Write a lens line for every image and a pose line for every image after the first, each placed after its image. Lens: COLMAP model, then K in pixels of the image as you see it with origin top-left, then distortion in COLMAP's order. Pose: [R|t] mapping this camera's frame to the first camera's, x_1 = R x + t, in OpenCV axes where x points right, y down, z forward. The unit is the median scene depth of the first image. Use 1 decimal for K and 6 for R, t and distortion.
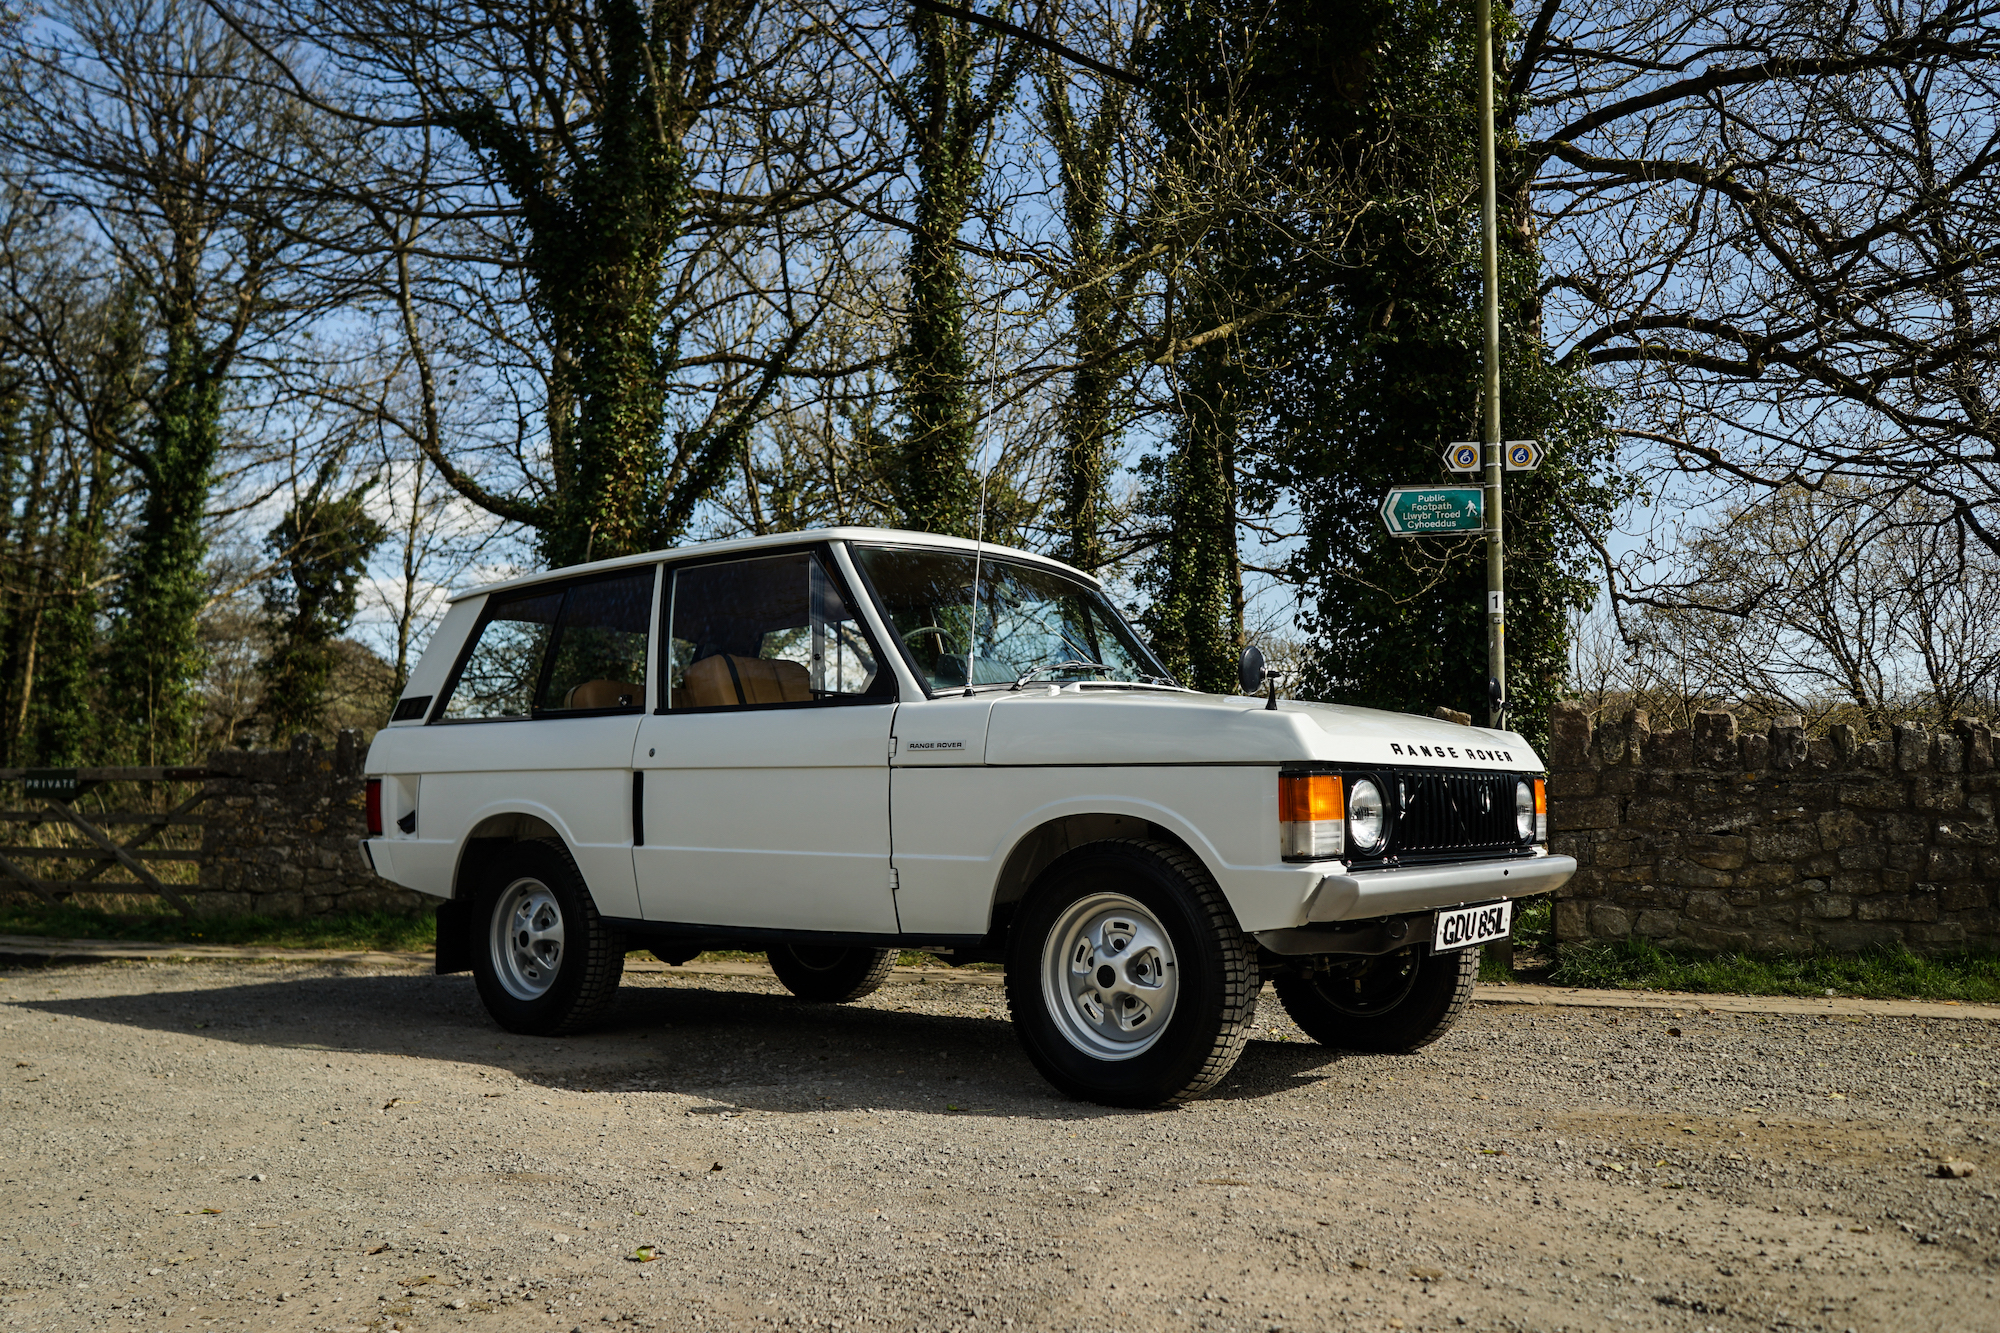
lens RADIAL K [[1628.1, 0, 1000.9], [0, 1628.1, 671.0], [0, 0, 1]] dist [-0.013205, -0.005863]
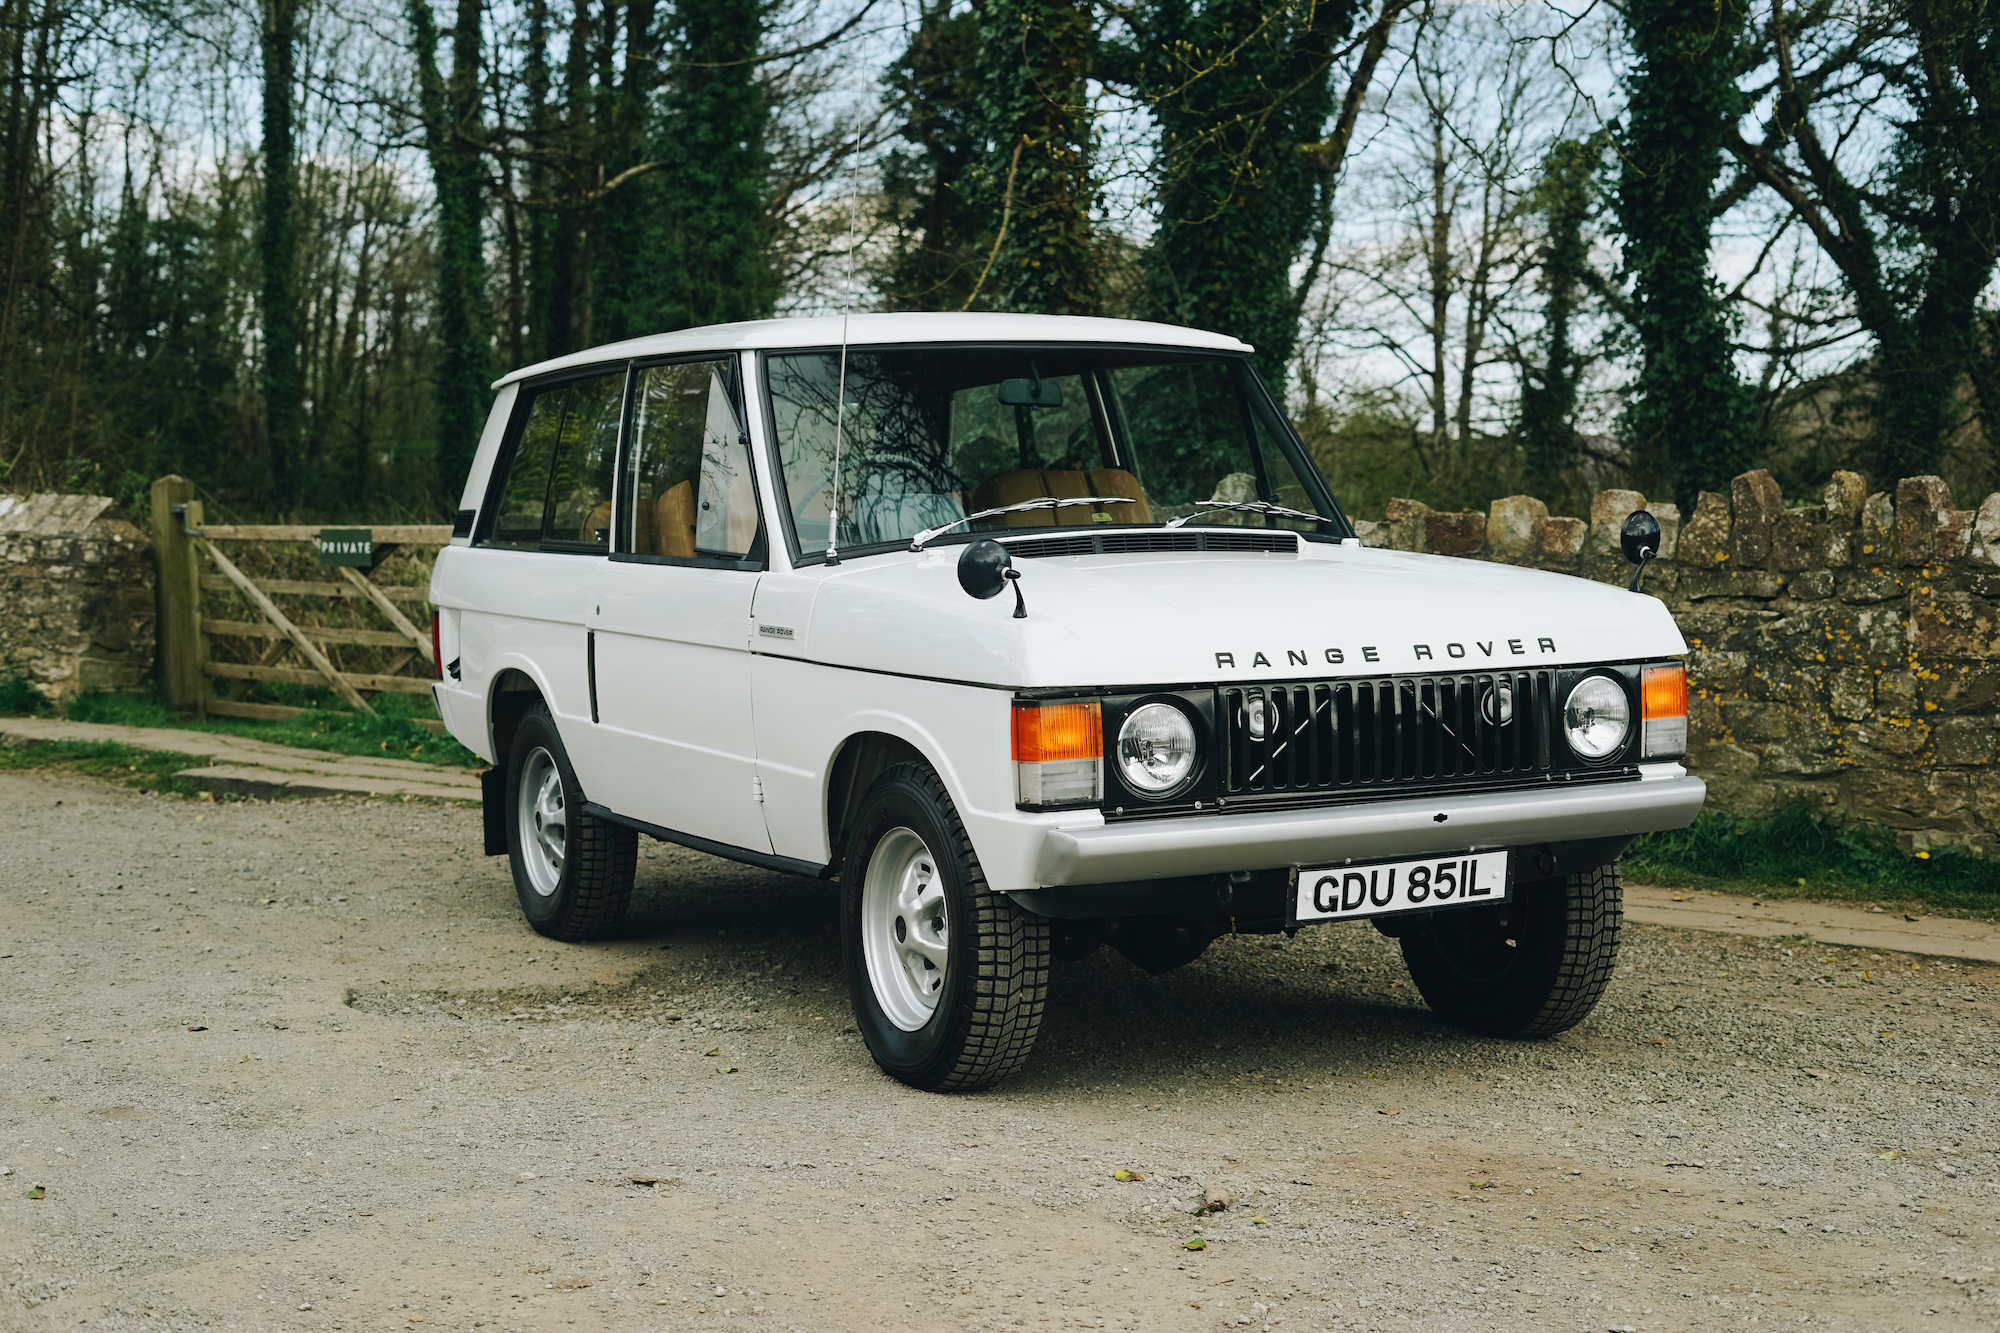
lens RADIAL K [[2913.0, 0, 990.3], [0, 2913.0, 667.2], [0, 0, 1]] dist [0.003371, 0.000000]
pose [[0.902813, 0.018331, -0.429643, 0.360538], [0.048147, 0.988500, 0.143348, -0.073836], [0.427330, -0.150103, 0.891548, -0.129981]]
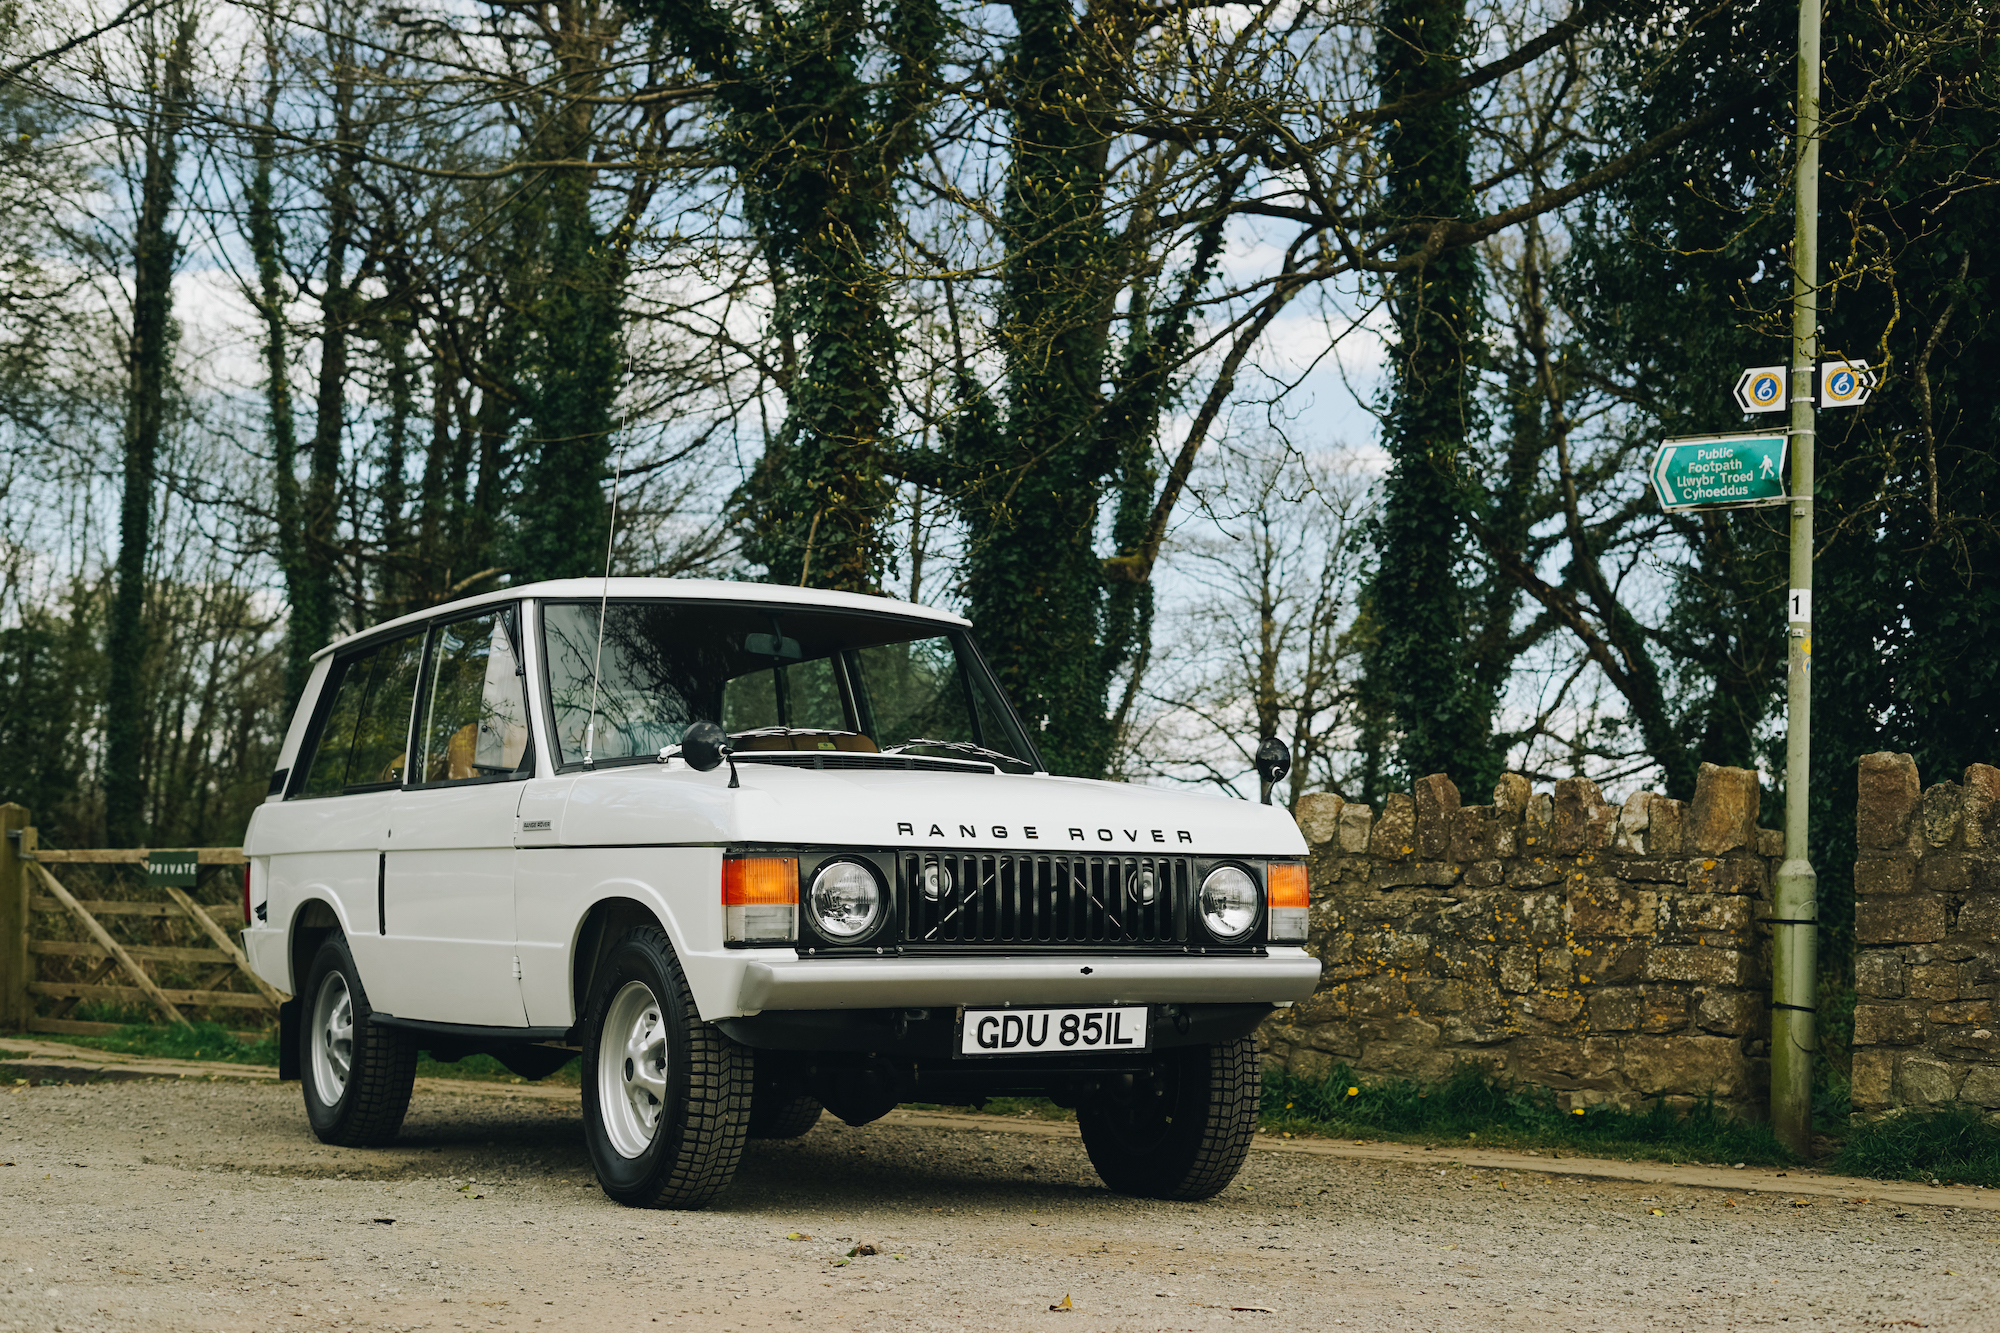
lens RADIAL K [[2913.0, 0, 982.6], [0, 2913.0, 675.5], [0, 0, 1]] dist [0.003371, 0.000000]
pose [[0.923029, -0.021101, -0.384151, 0.448797], [0.020730, 0.999772, -0.005105, -0.013961], [0.384171, -0.003251, 0.923256, -0.238309]]
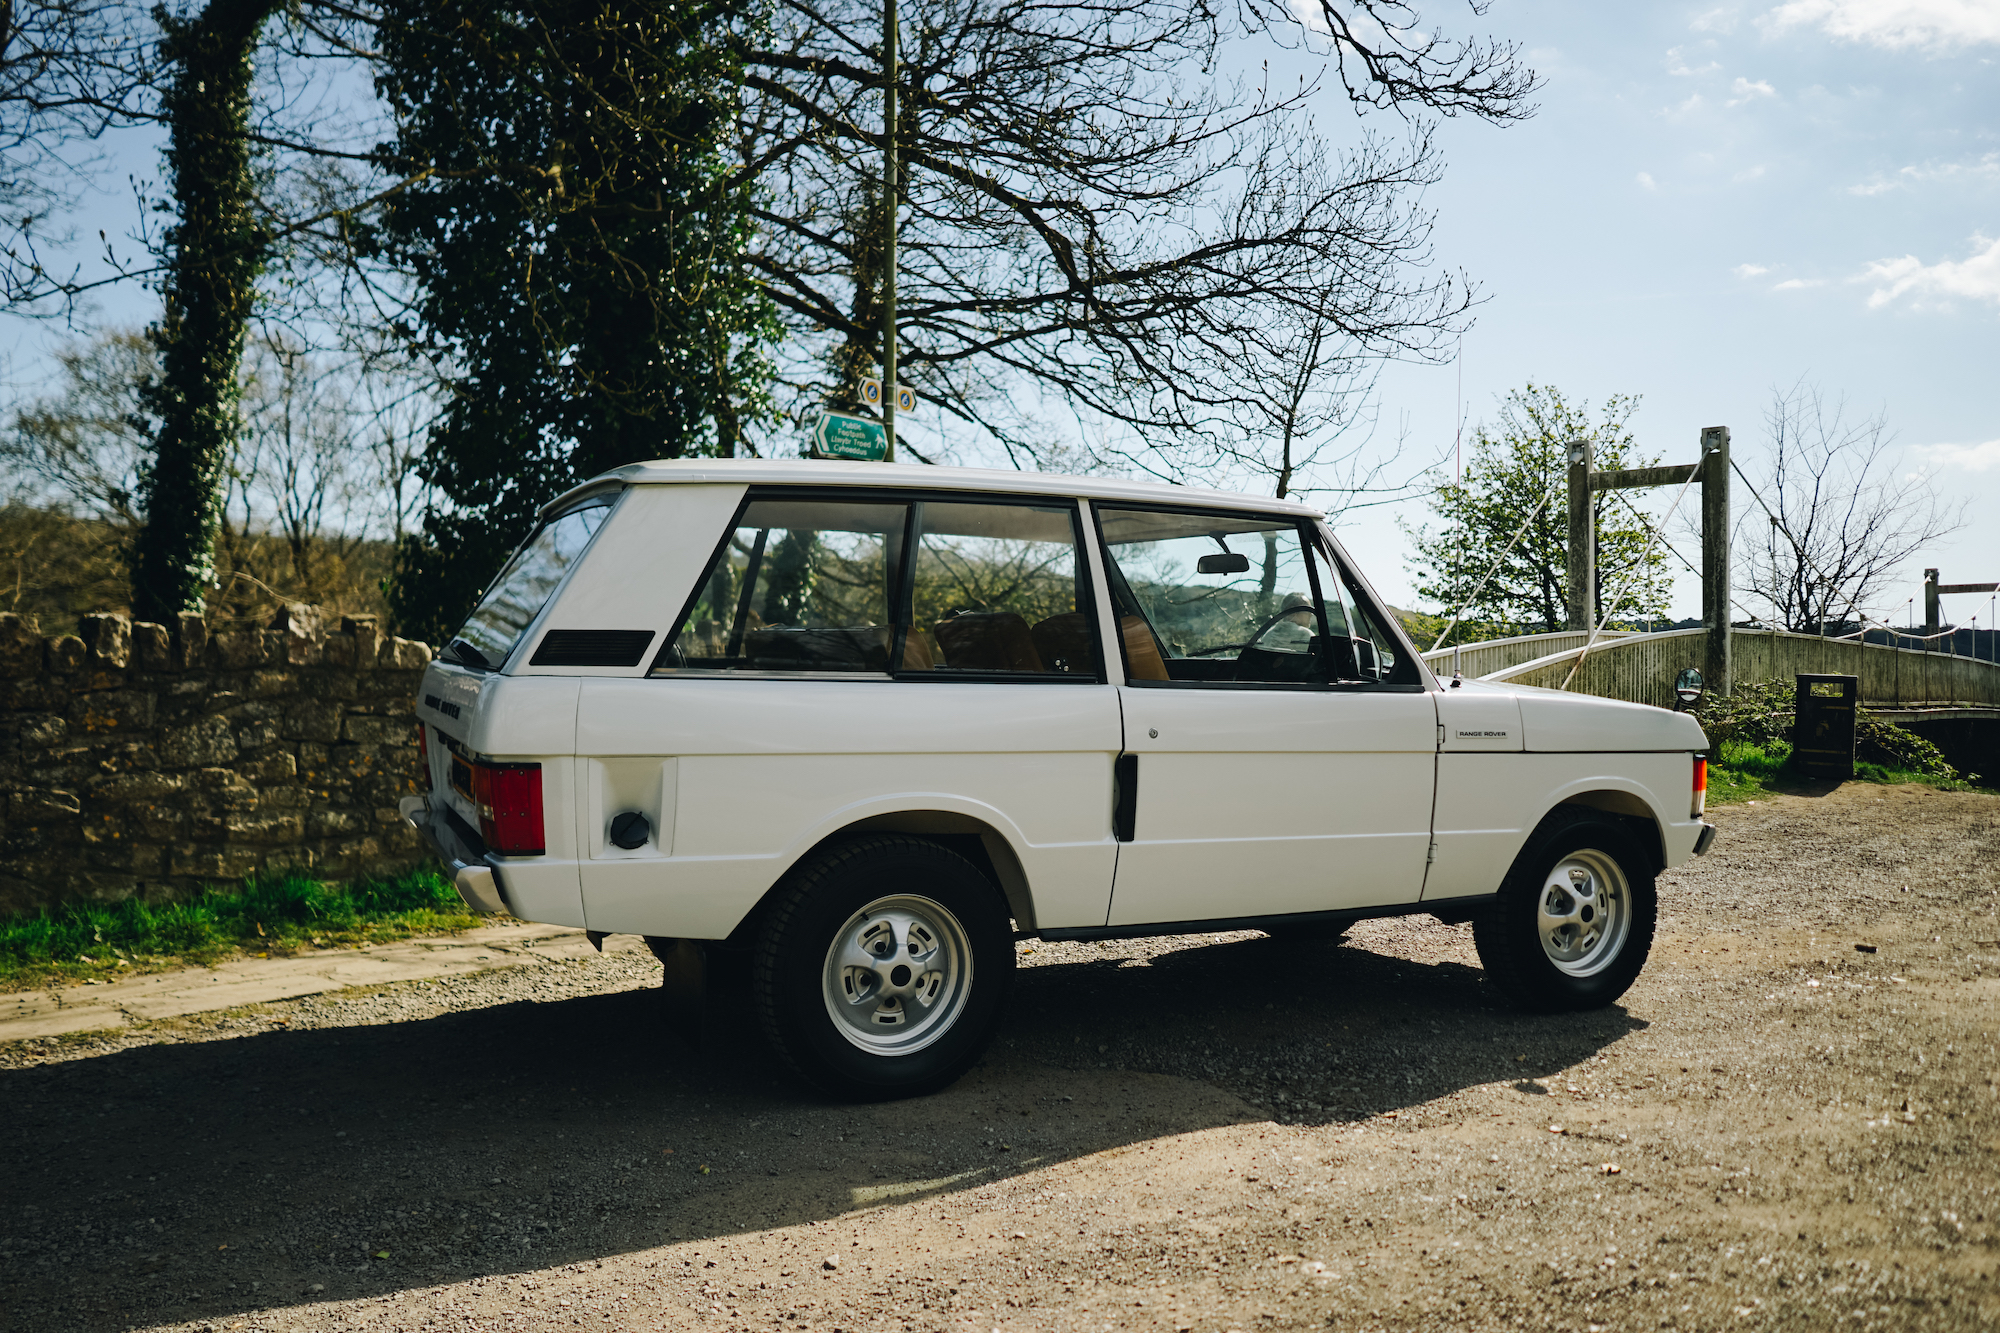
lens RADIAL K [[1544.7, 0, 1003.9], [0, 1544.7, 659.6], [0, 0, 1]] dist [-0.021643, 0.015827]
pose [[0.443862, 0.001212, 0.896094, -0.610639], [-0.102794, 0.993467, 0.049573, -0.013220], [-0.890180, -0.114117, 0.441087, 0.441887]]
